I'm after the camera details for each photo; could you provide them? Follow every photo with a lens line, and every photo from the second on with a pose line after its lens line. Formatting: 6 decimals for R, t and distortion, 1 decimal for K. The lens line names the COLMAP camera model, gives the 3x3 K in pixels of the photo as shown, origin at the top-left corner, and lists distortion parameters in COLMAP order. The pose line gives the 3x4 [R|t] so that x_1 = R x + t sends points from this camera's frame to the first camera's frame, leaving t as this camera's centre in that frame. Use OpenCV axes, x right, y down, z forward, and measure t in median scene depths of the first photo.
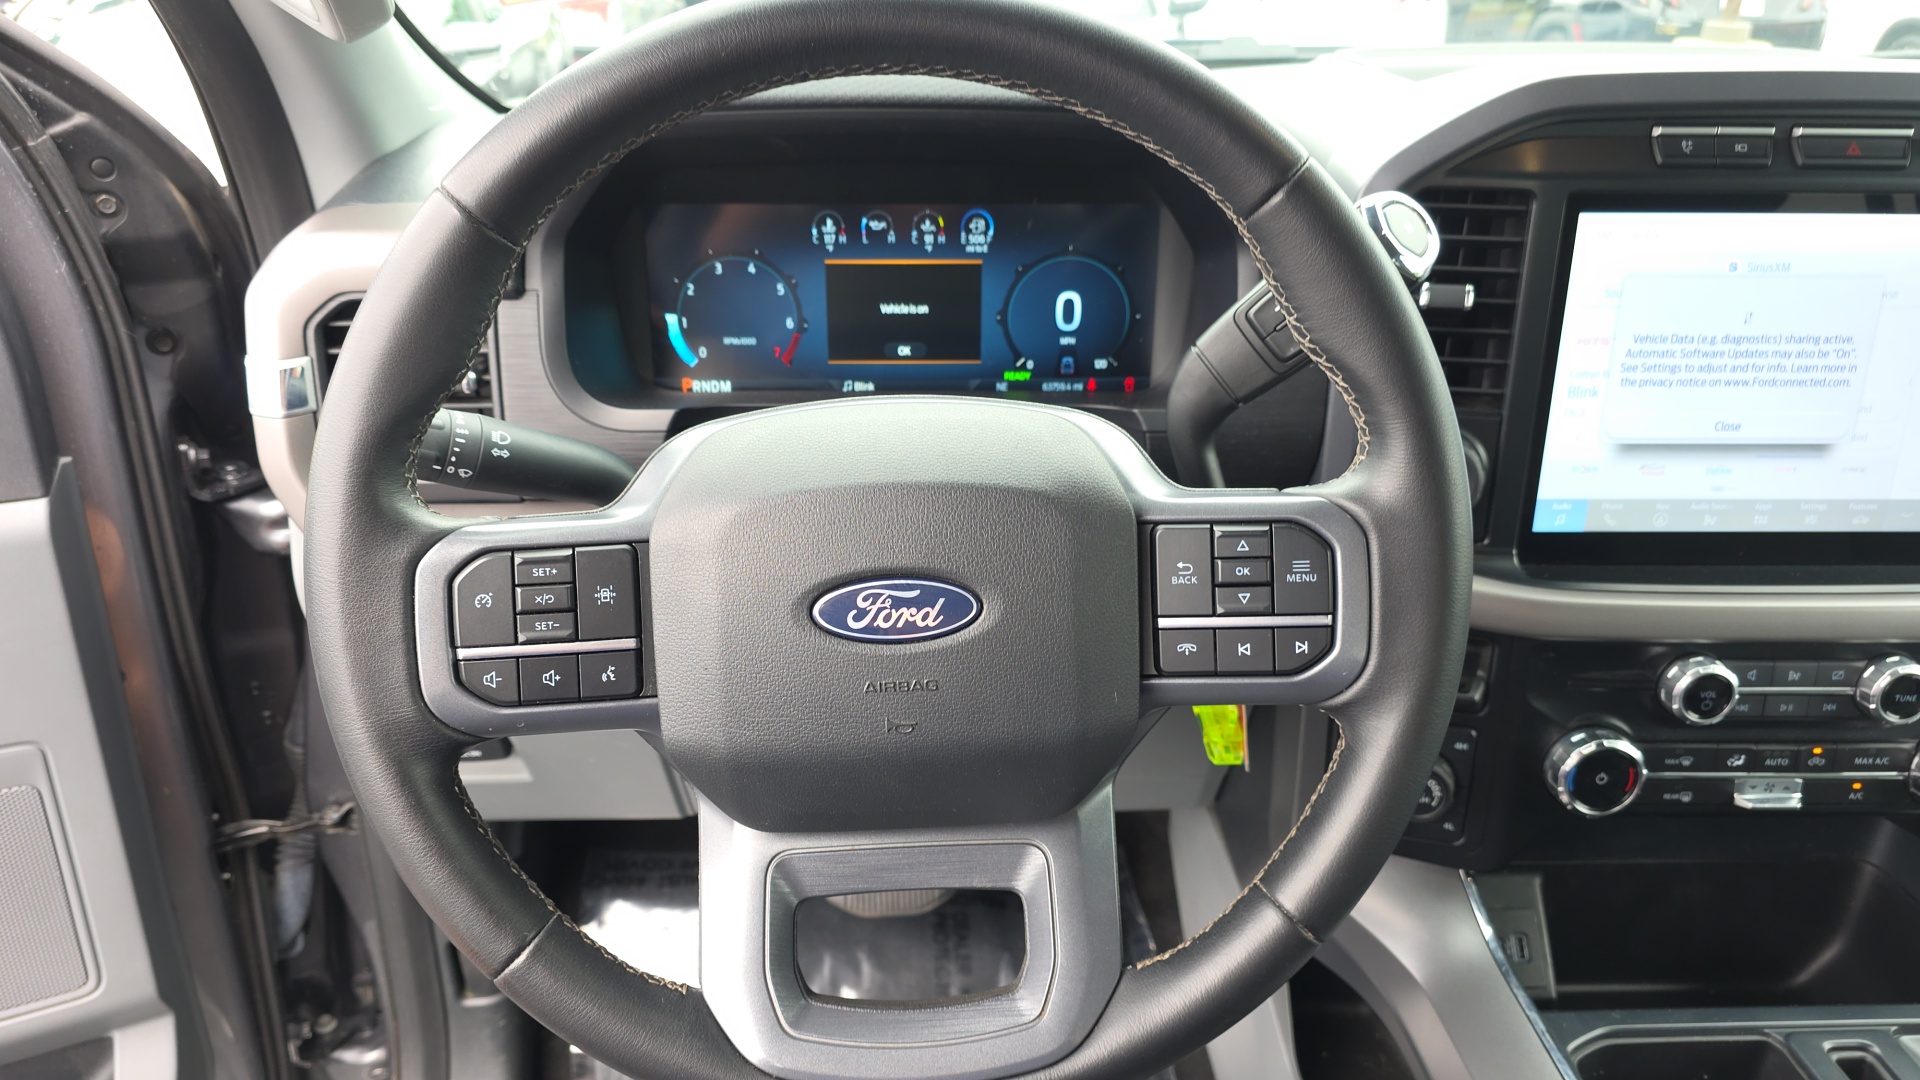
lens RADIAL K [[1311.7, 0, 954.2], [0, 1311.7, 540.9], [0, 0, 1]] dist [0.058396, -0.062700]
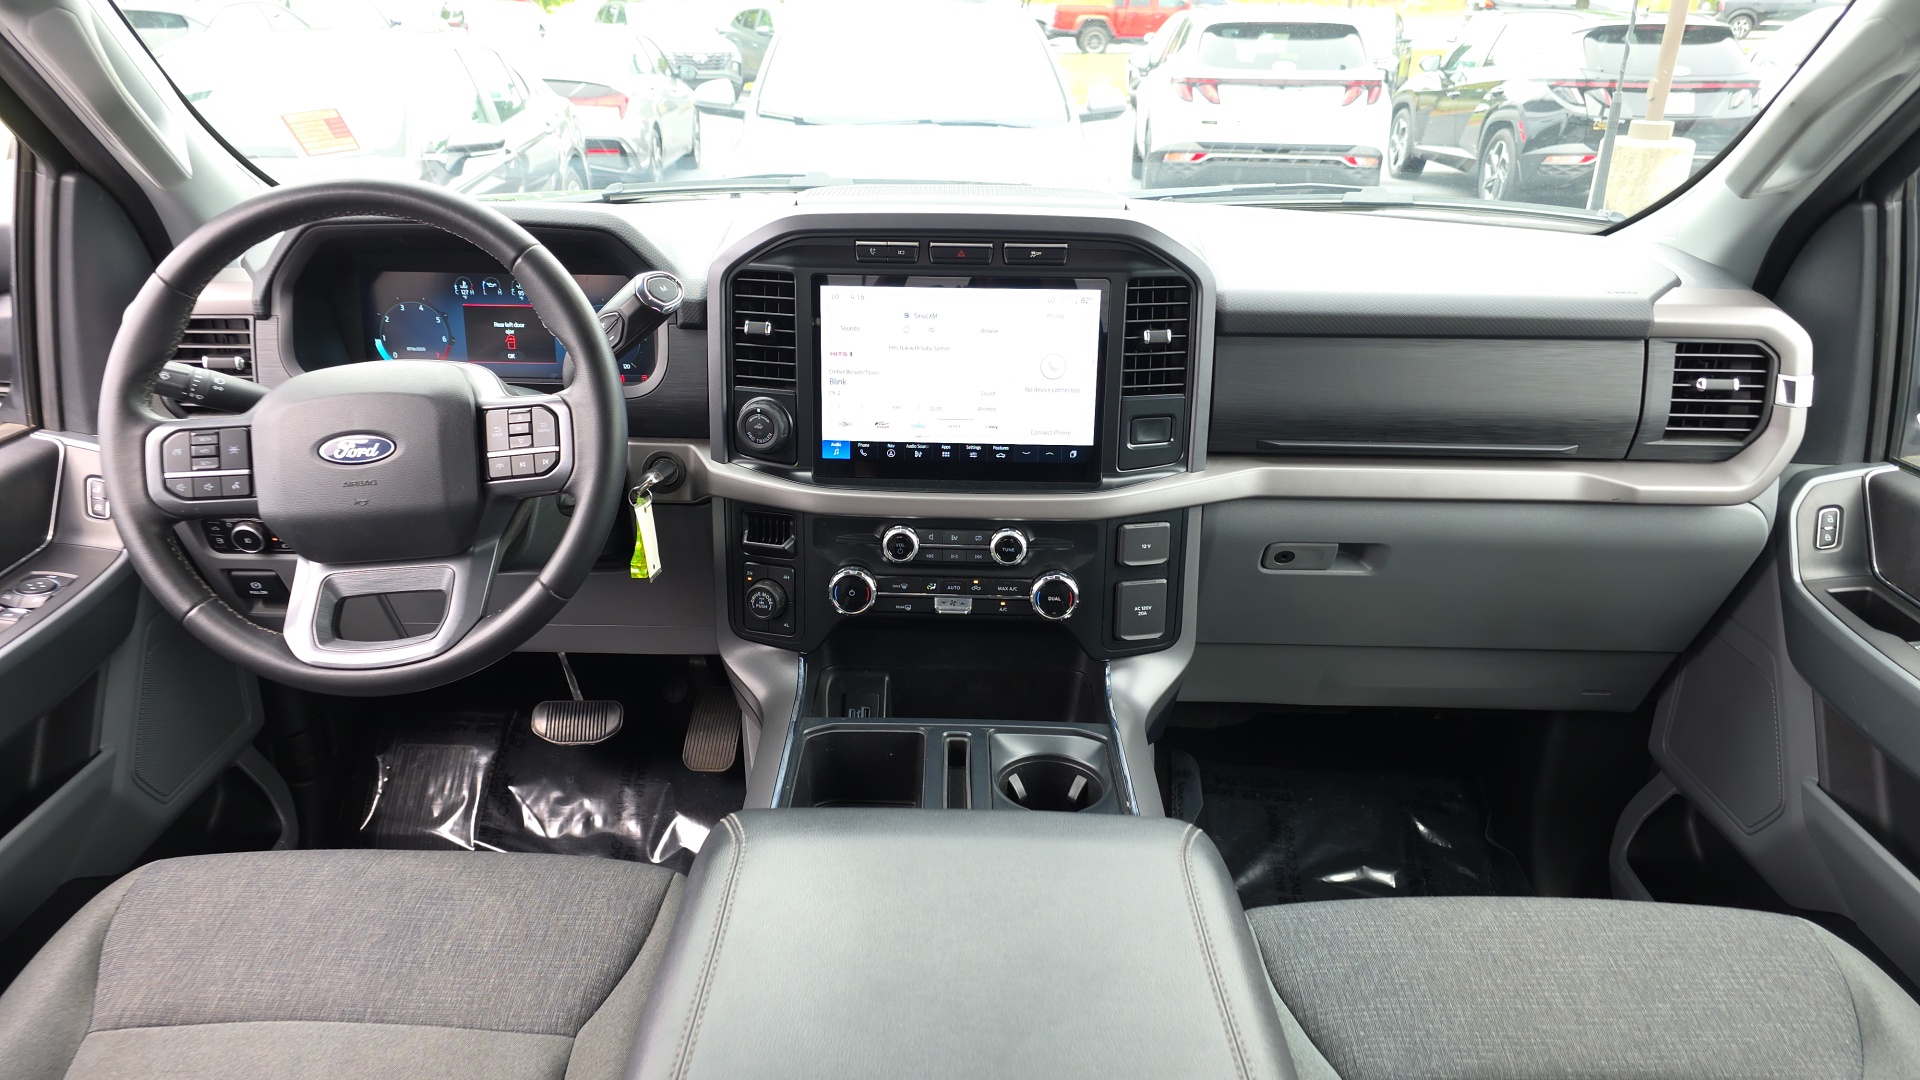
lens RADIAL K [[1311.7, 0, 960.0], [0, 1311.7, 531.5], [0, 0, 1]] dist [0.058396, -0.062700]
pose [[0.999195, 0.020523, -0.034457, 0.694255], [-0.022778, 0.997534, -0.066382, 0.209701], [0.033009, 0.067113, 0.997199, -0.785699]]
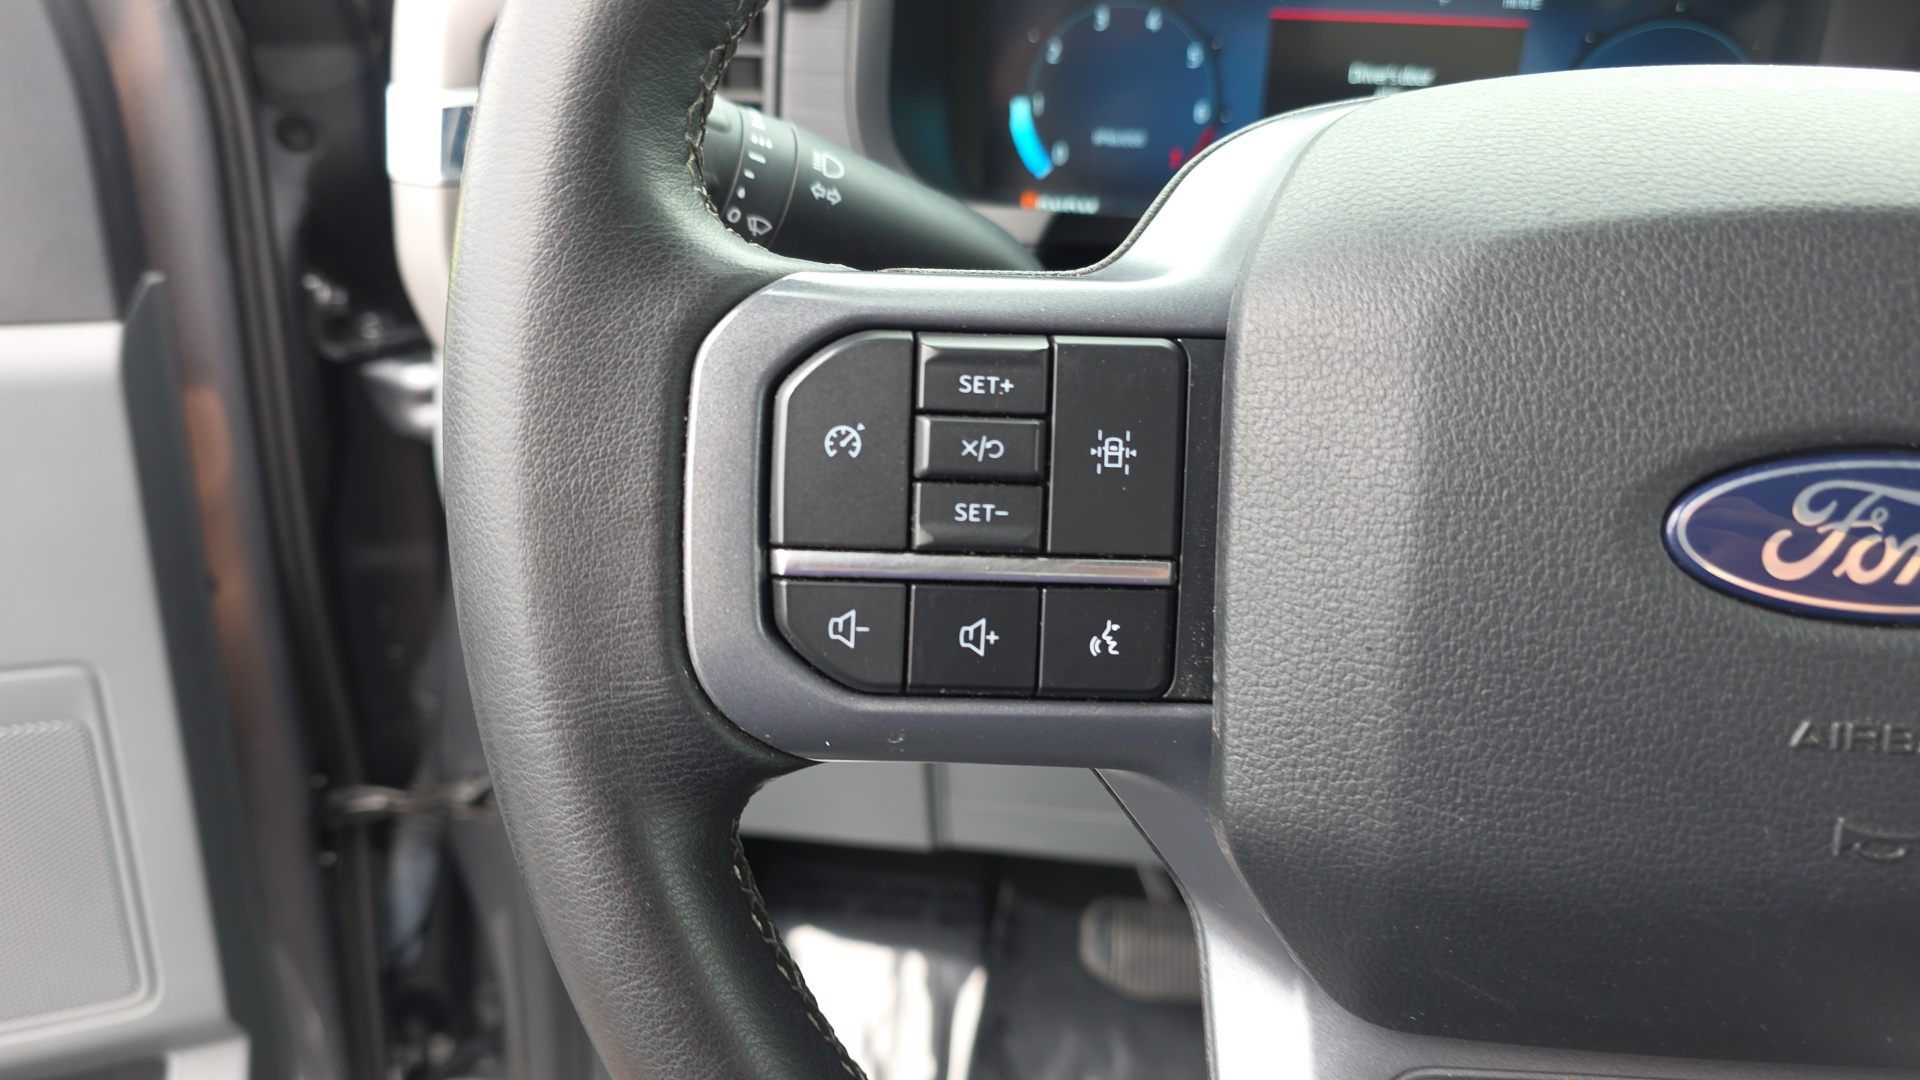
lens RADIAL K [[1311.7, 0, 942.5], [0, 1311.7, 517.8], [0, 0, 1]] dist [0.058396, -0.062700]
pose [[0.991564, 0.074755, -0.105890, -0.186740], [-0.075424, 0.997149, -0.002324, 0.045840], [0.105414, 0.010291, 0.994375, 0.393208]]
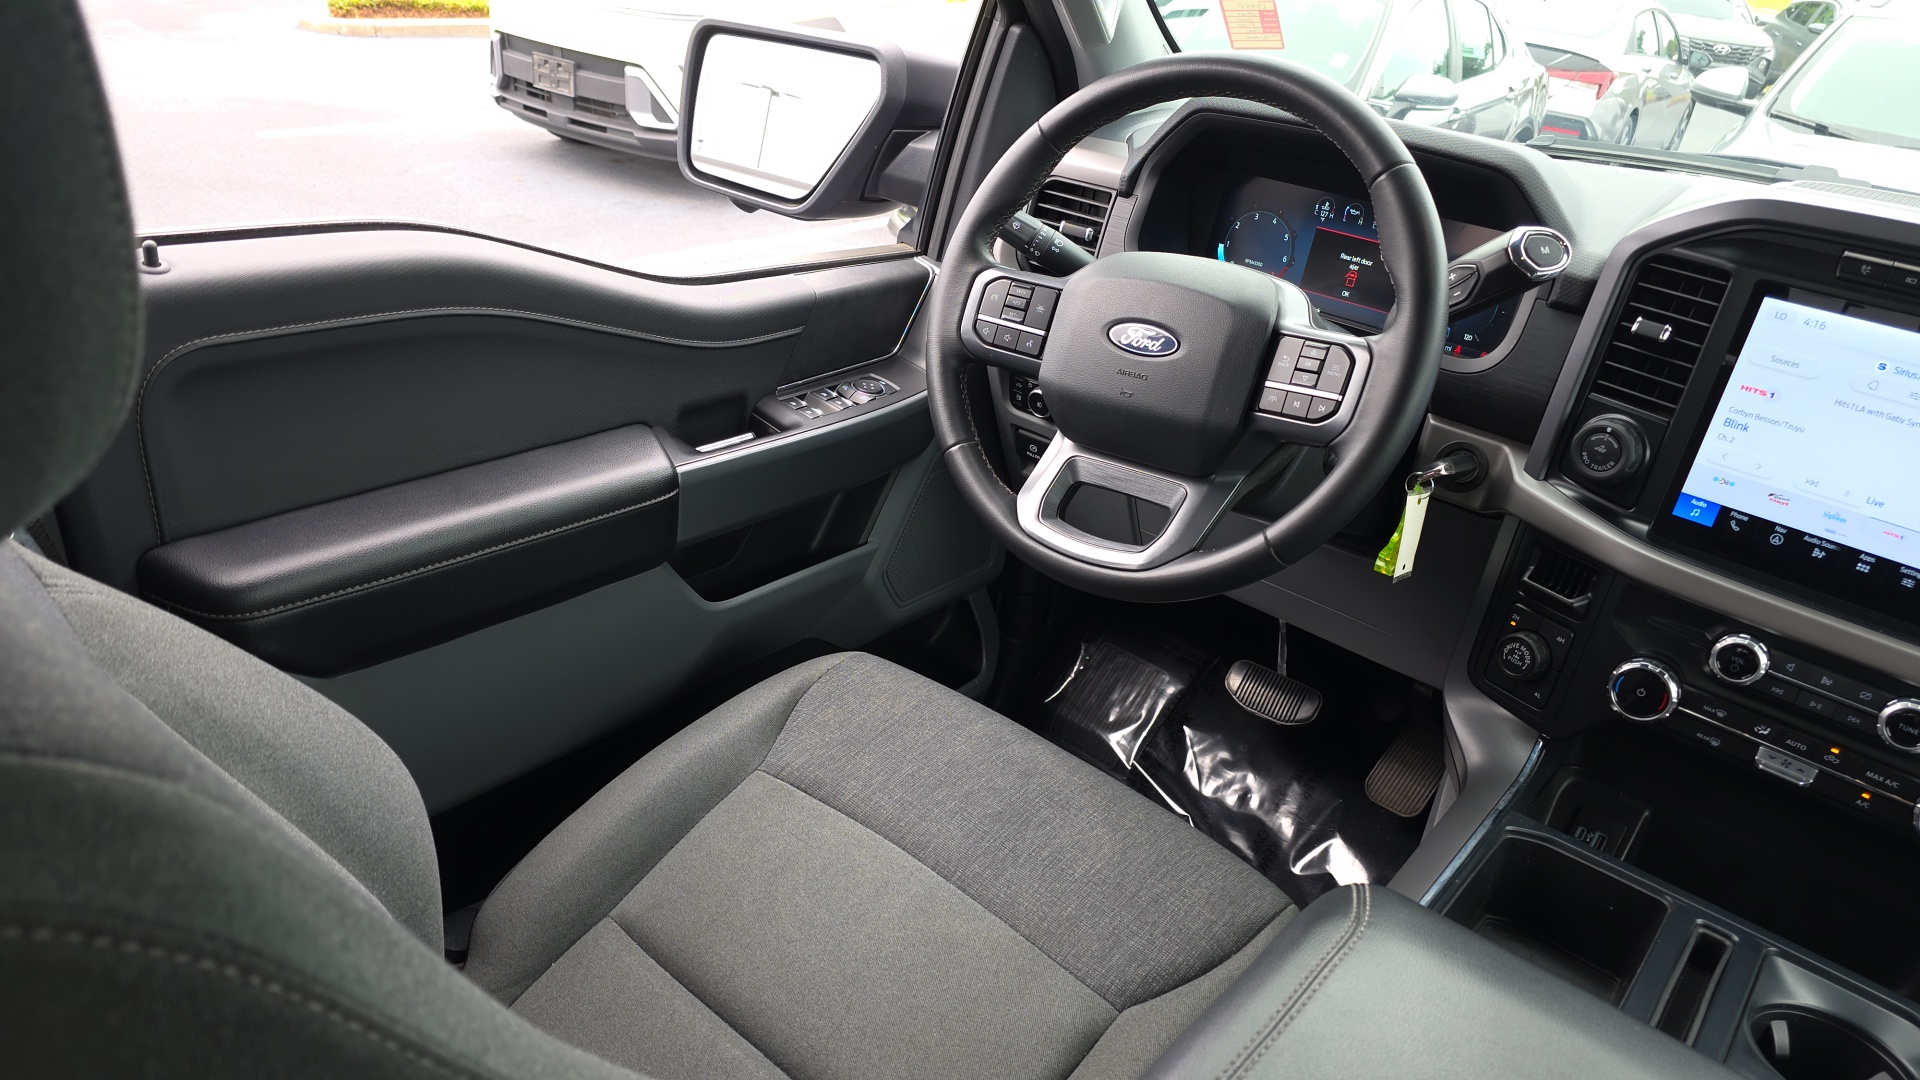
lens RADIAL K [[1311.7, 0, 904.6], [0, 1311.7, 533.2], [0, 0, 1]] dist [0.058396, -0.062700]
pose [[0.724990, 0.362666, -0.585546, 0.680257], [-0.384911, 0.918336, 0.092208, 0.193844], [0.571168, 0.158533, 0.805378, -0.581422]]
